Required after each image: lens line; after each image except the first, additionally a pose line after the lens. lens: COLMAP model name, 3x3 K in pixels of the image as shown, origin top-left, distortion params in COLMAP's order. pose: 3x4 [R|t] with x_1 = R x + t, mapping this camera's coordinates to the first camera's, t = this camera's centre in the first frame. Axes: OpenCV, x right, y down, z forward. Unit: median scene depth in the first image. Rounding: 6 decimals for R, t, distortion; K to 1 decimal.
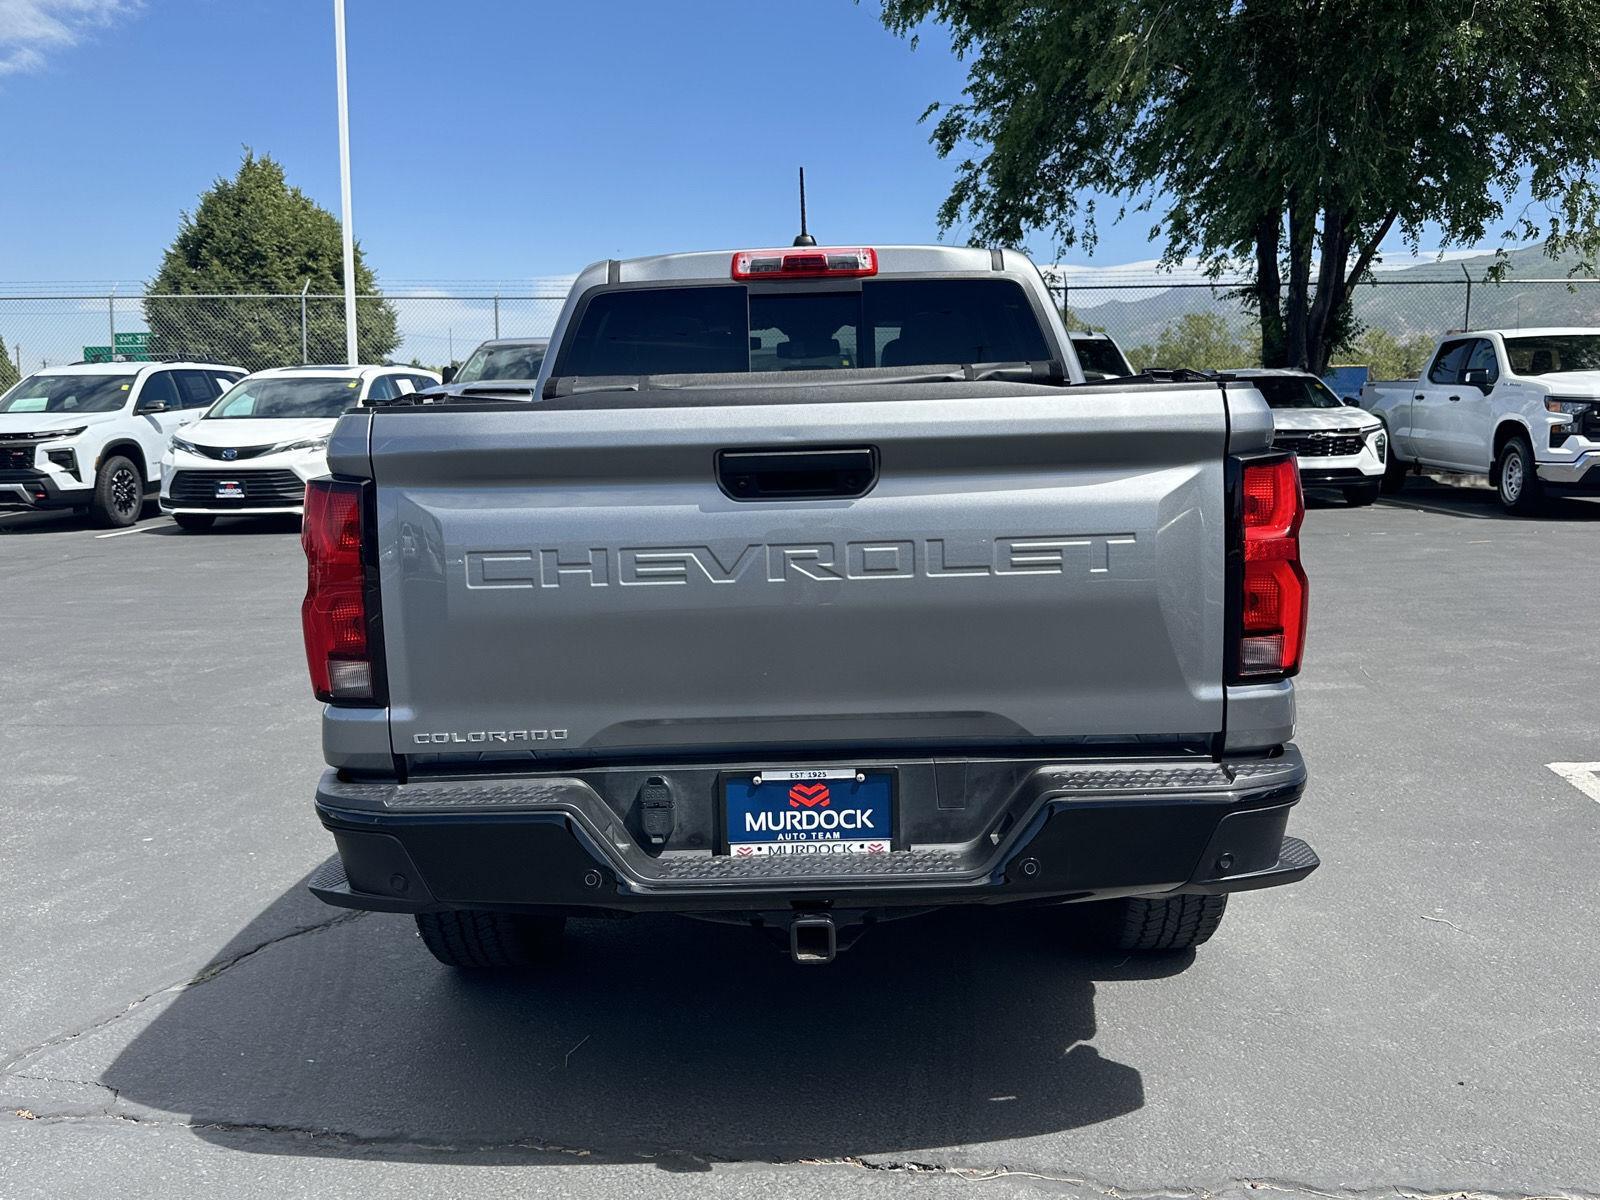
lens RADIAL K [[1392.4, 0, 800.0], [0, 1392.4, 600.0], [0, 0, 1]] dist [0.177724, -0.359582]
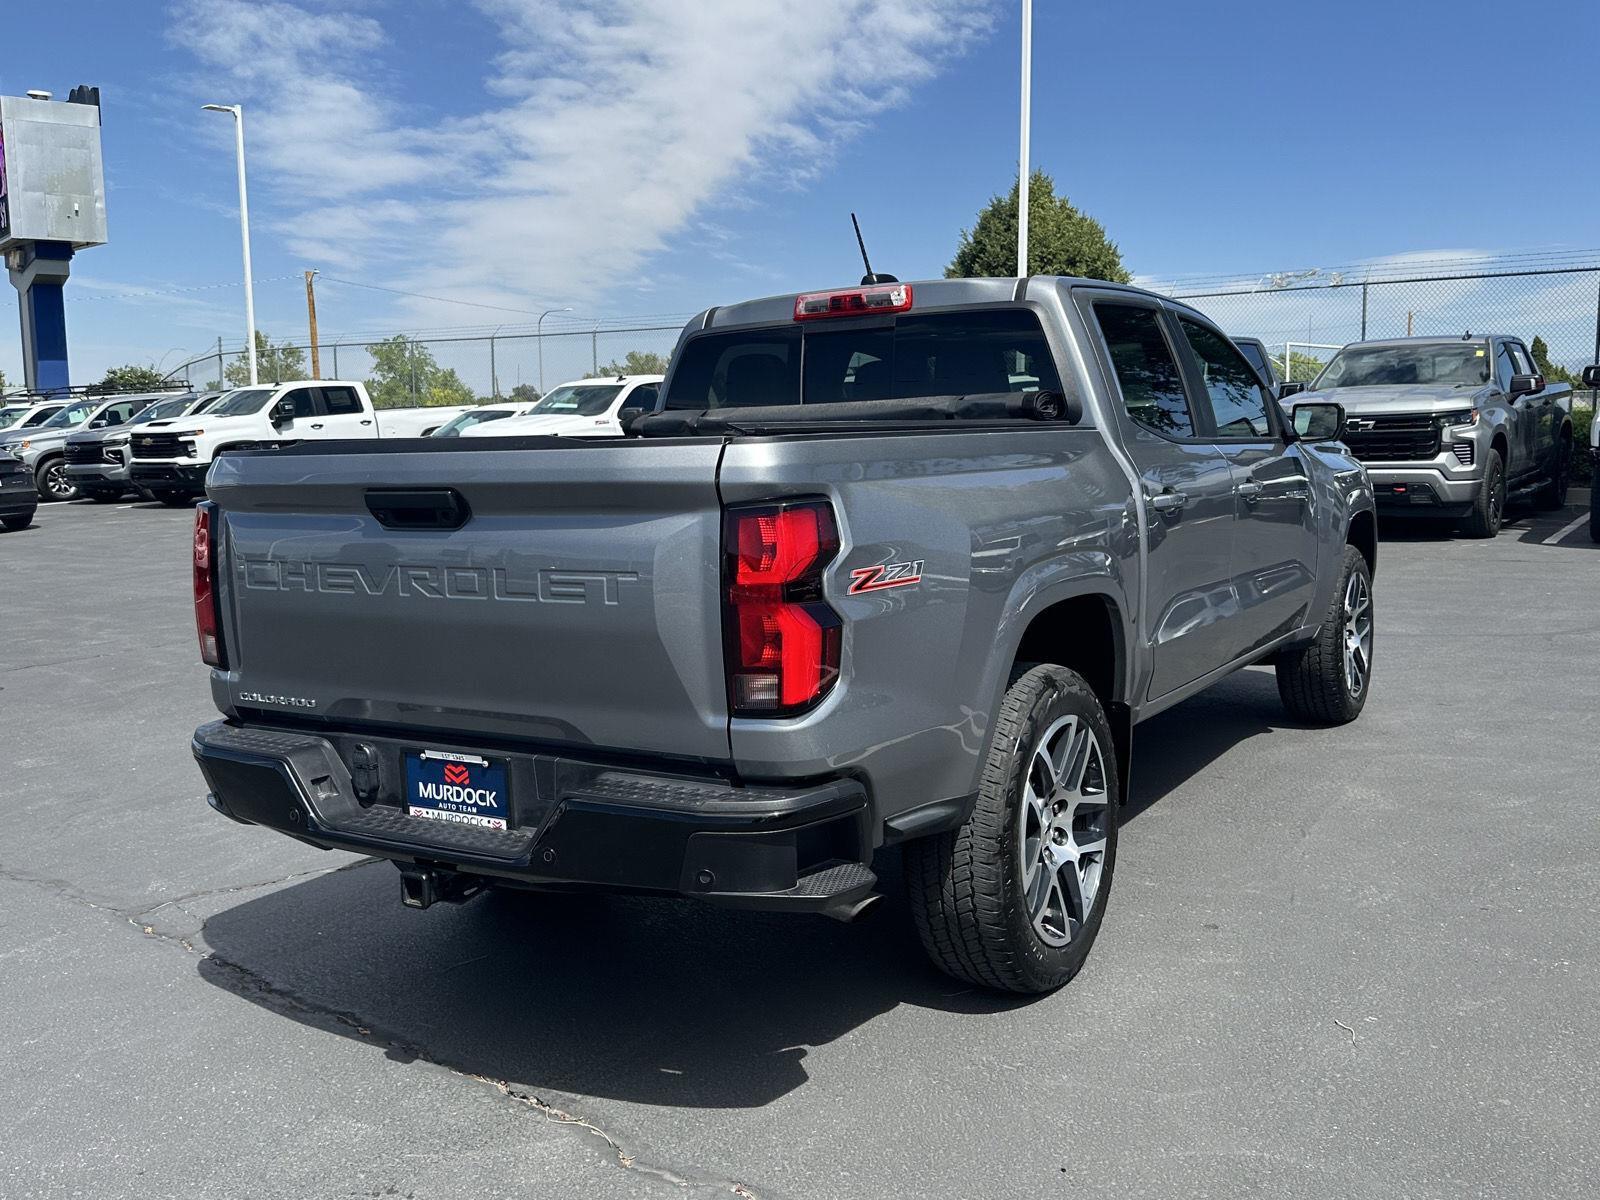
lens RADIAL K [[1392.4, 0, 800.0], [0, 1392.4, 600.0], [0, 0, 1]] dist [0.177724, -0.359582]
pose [[0.854882, 0.060887, -0.515237, 0.877389], [-0.058797, 0.998062, 0.020389, -0.052801], [0.515480, 0.012864, 0.856805, 0.105861]]
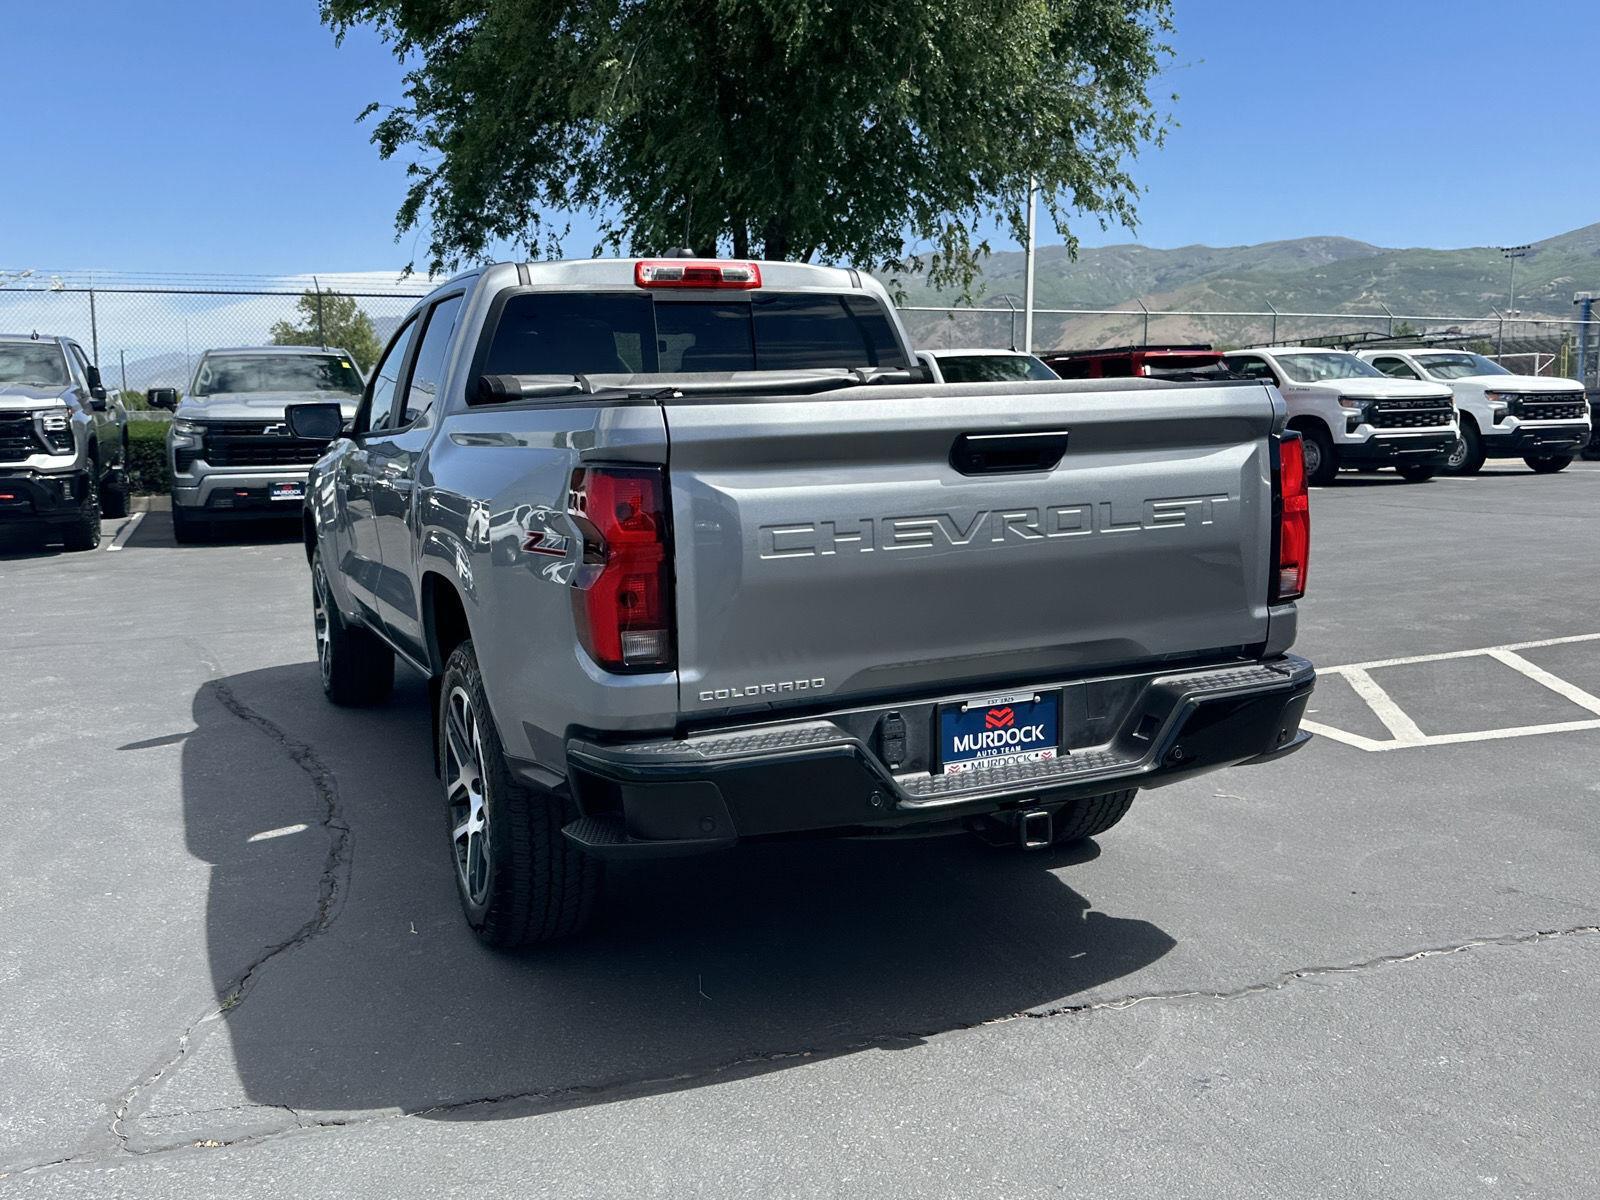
lens RADIAL K [[1392.4, 0, 800.0], [0, 1392.4, 600.0], [0, 0, 1]] dist [0.177724, -0.359582]
pose [[0.905642, -0.055877, 0.420346, -0.656113], [0.059027, 0.998241, 0.005522, 0.020246], [-0.419916, 0.019811, 0.907347, -0.035988]]
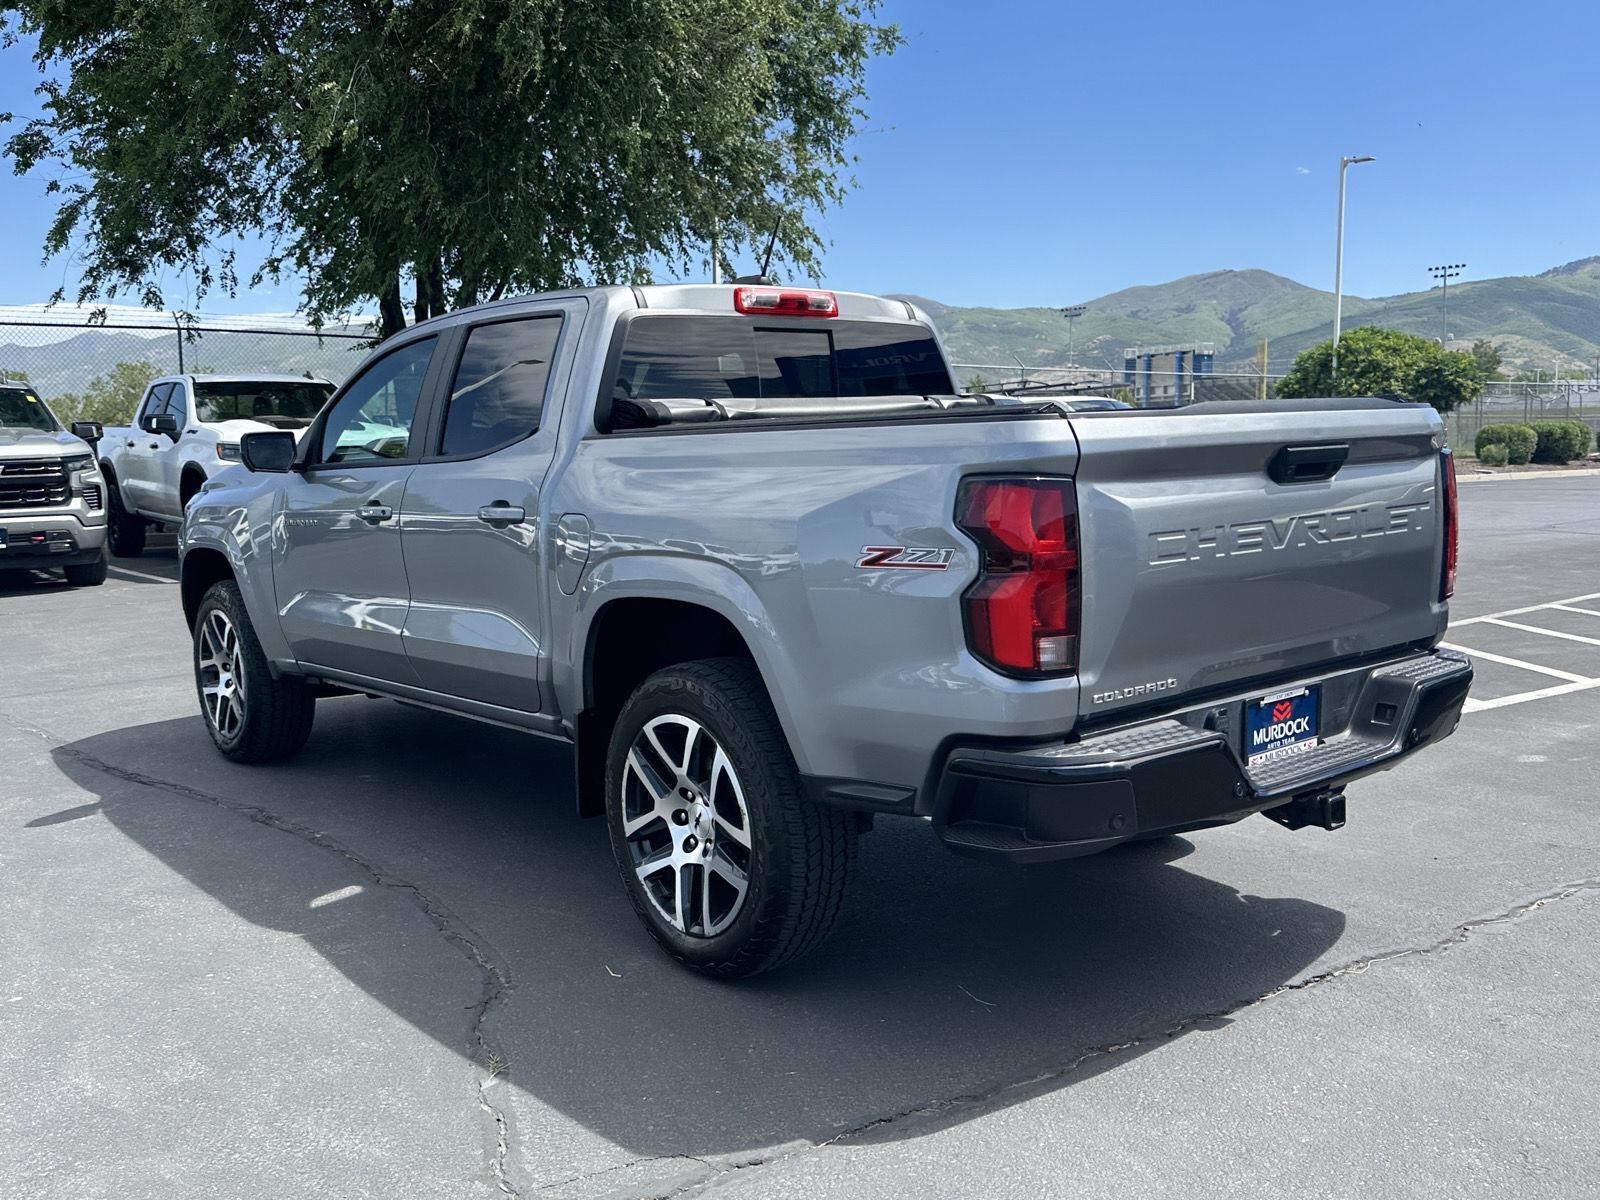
lens RADIAL K [[1392.4, 0, 800.0], [0, 1392.4, 600.0], [0, 0, 1]] dist [0.177724, -0.359582]
pose [[0.756176, -0.068602, 0.650762, -1.186547], [0.093698, 0.995593, -0.003922, -0.001129], [-0.647625, 0.063940, 0.759272, 0.278250]]
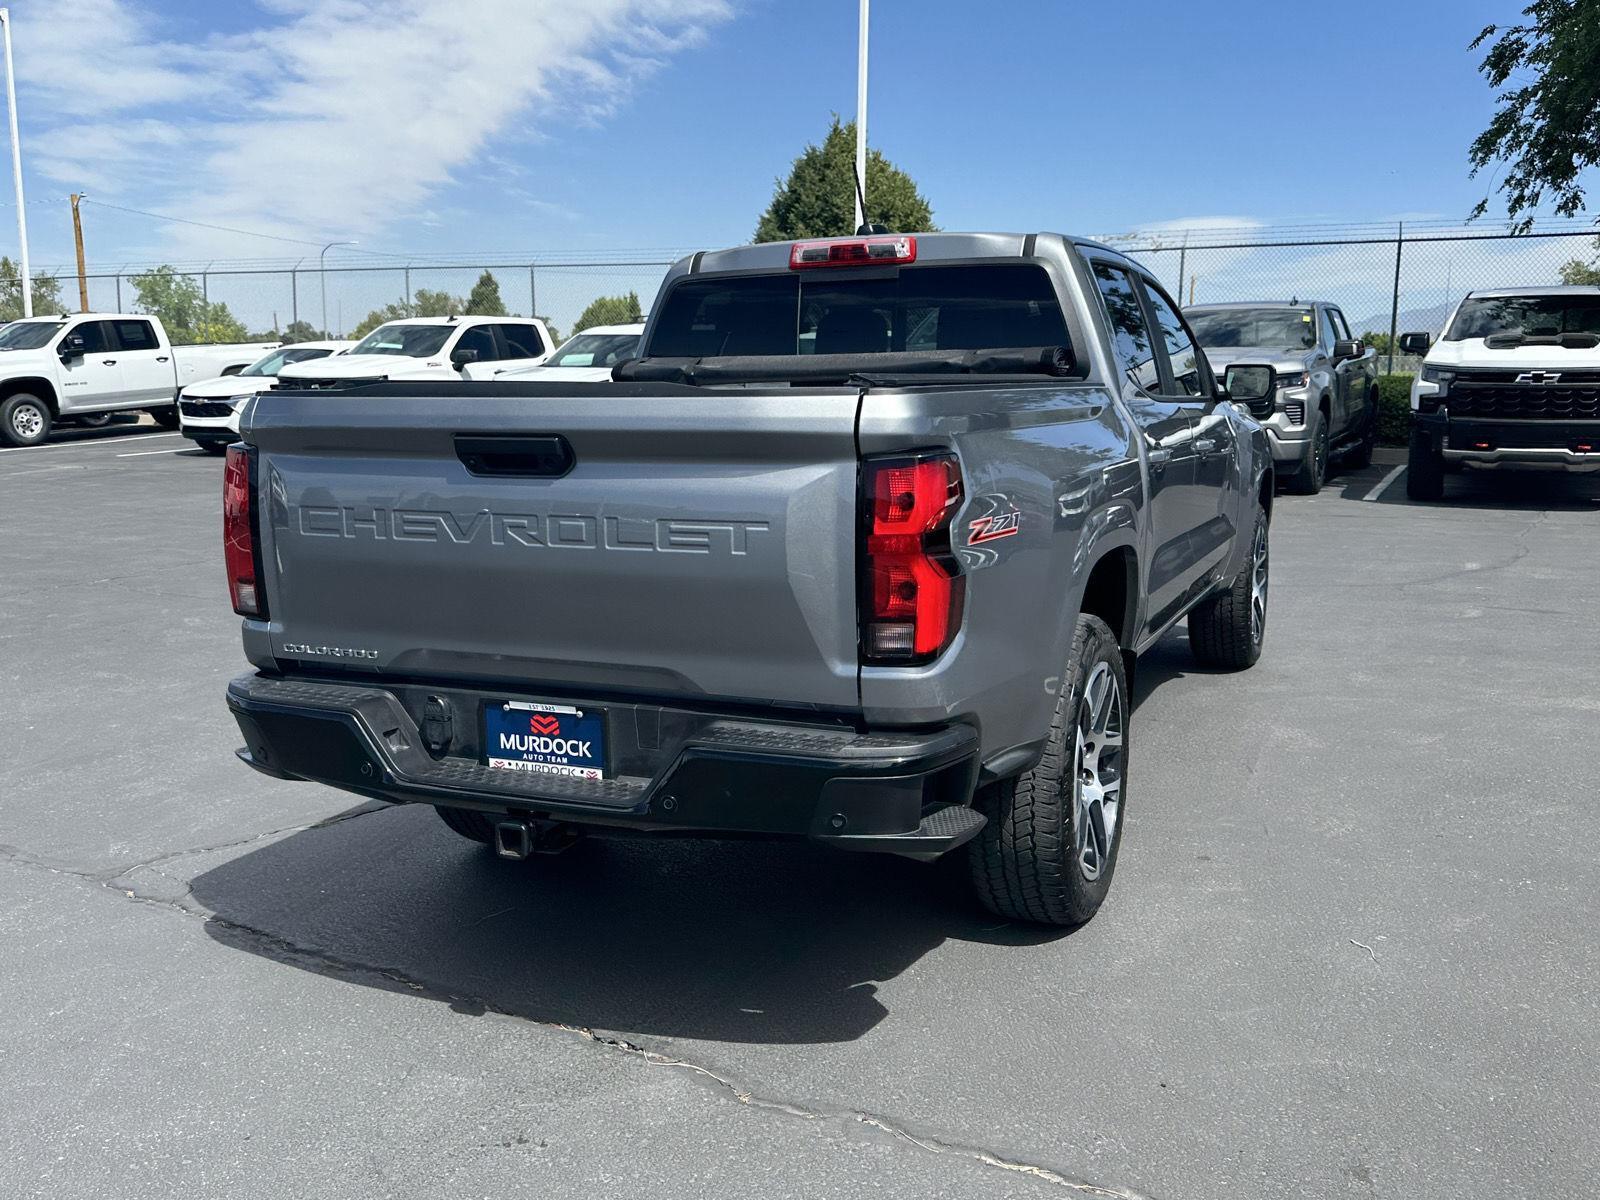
lens RADIAL K [[1393.7, 0, 802.2], [0, 1393.7, 617.8], [0, 0, 1]] dist [0.170909, -0.339587]
pose [[0.919402, 0.081806, -0.384717, 0.663459], [-0.064226, 0.996228, 0.058349, -0.036030], [0.388039, -0.028937, 0.921188, -0.020842]]
